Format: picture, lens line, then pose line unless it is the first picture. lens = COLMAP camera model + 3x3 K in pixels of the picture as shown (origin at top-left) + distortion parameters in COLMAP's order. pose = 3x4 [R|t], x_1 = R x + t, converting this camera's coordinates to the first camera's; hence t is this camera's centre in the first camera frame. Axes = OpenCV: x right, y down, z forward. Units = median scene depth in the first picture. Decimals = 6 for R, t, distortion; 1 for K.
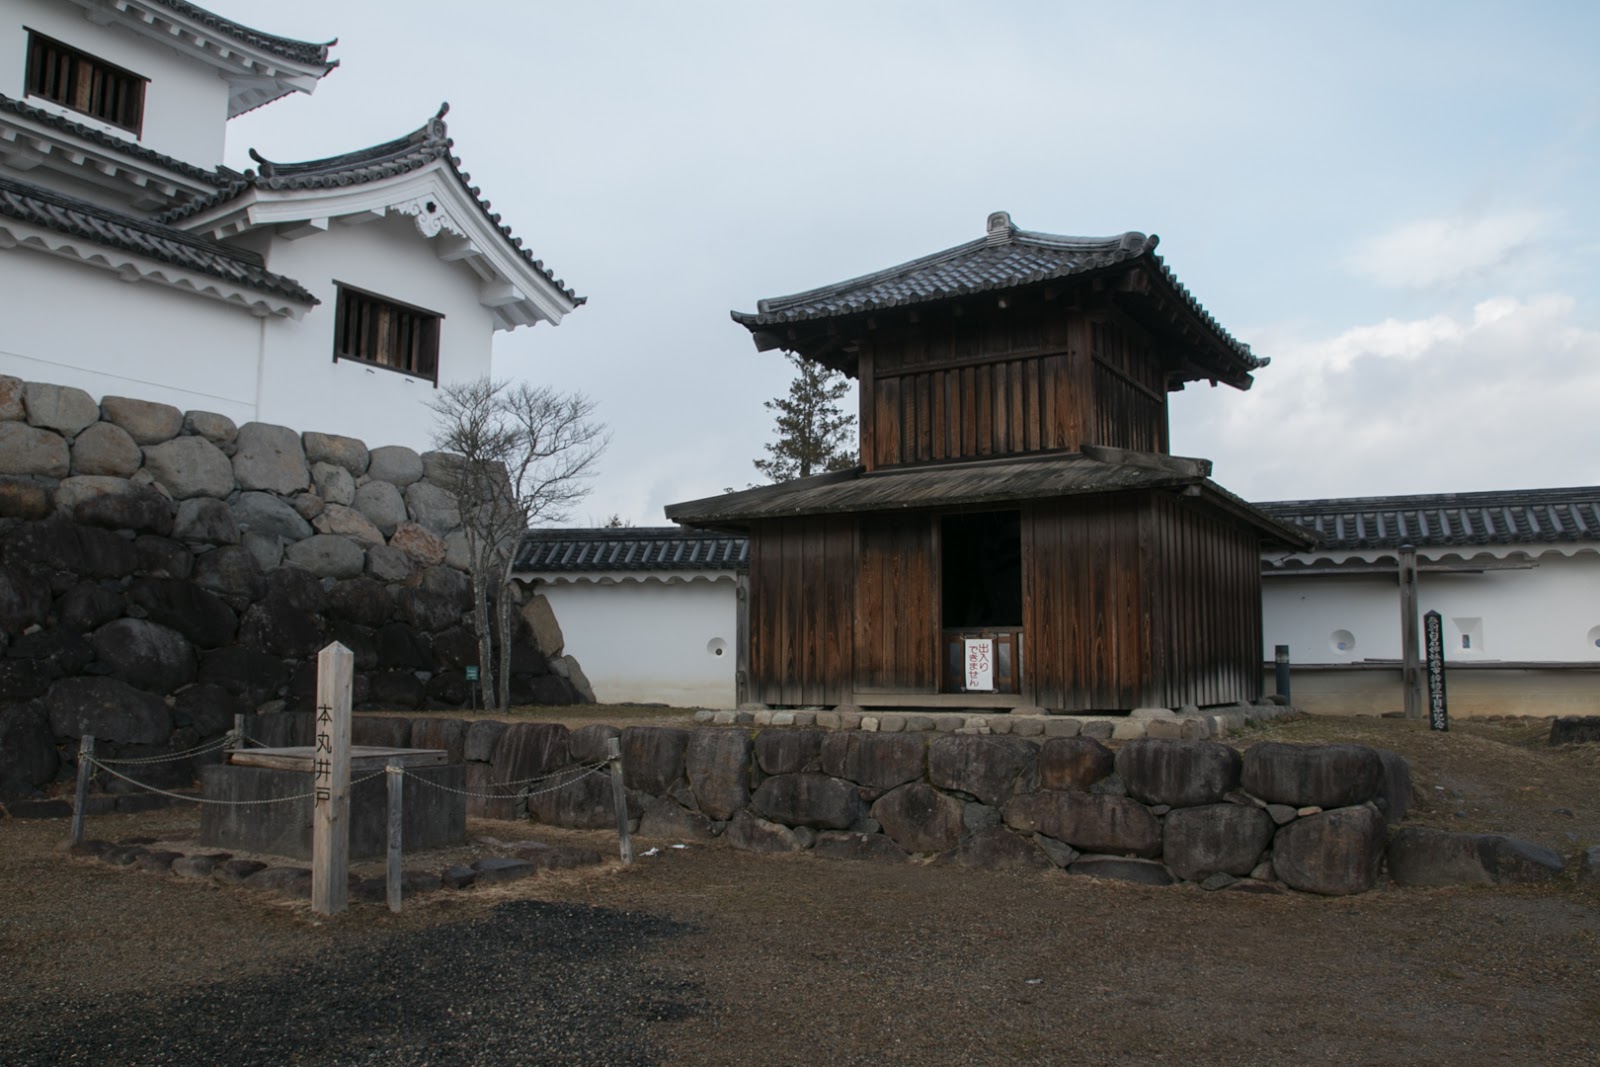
lens RADIAL K [[1234.8, 0, 748.7], [0, 1234.8, 546.1], [0, 0, 1]] dist [-0.138046, 0.114759]
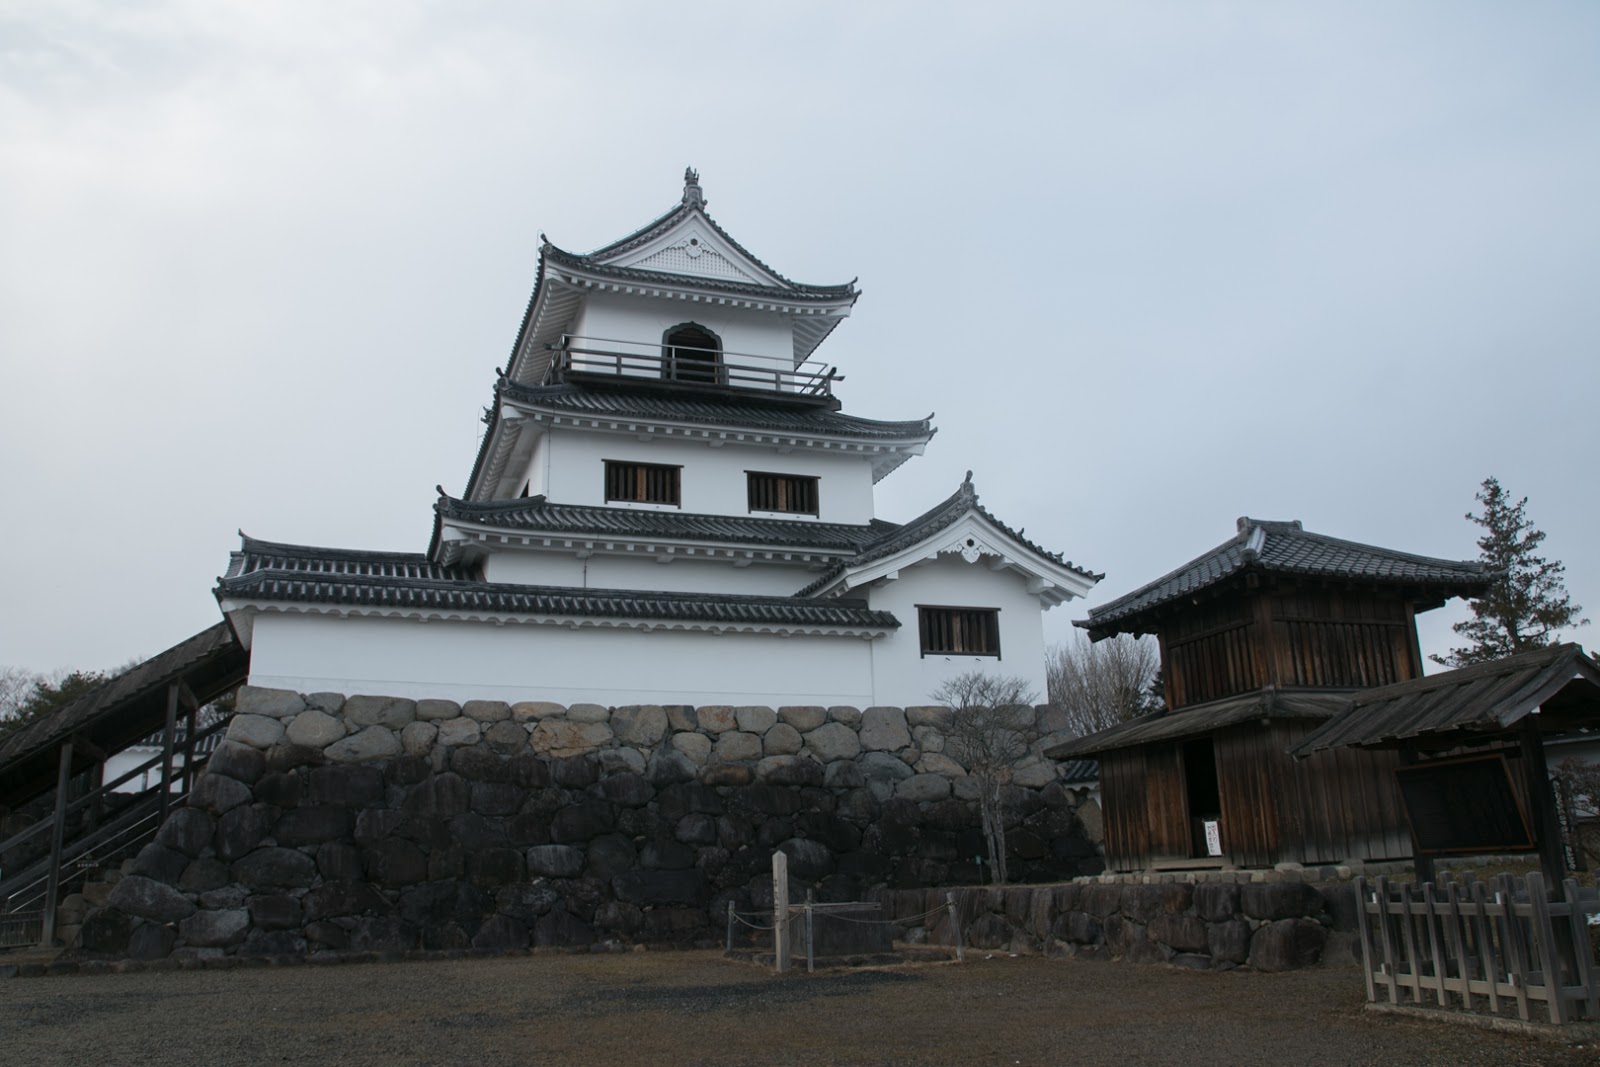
lens RADIAL K [[1234.8, 0, 748.7], [0, 1234.8, 546.1], [0, 0, 1]] dist [-0.138046, 0.114759]
pose [[0.774619, -0.192475, -0.602427, 0.525099], [0.098877, 0.977707, -0.185237, -0.028197], [0.624651, 0.083922, 0.776382, -0.409626]]
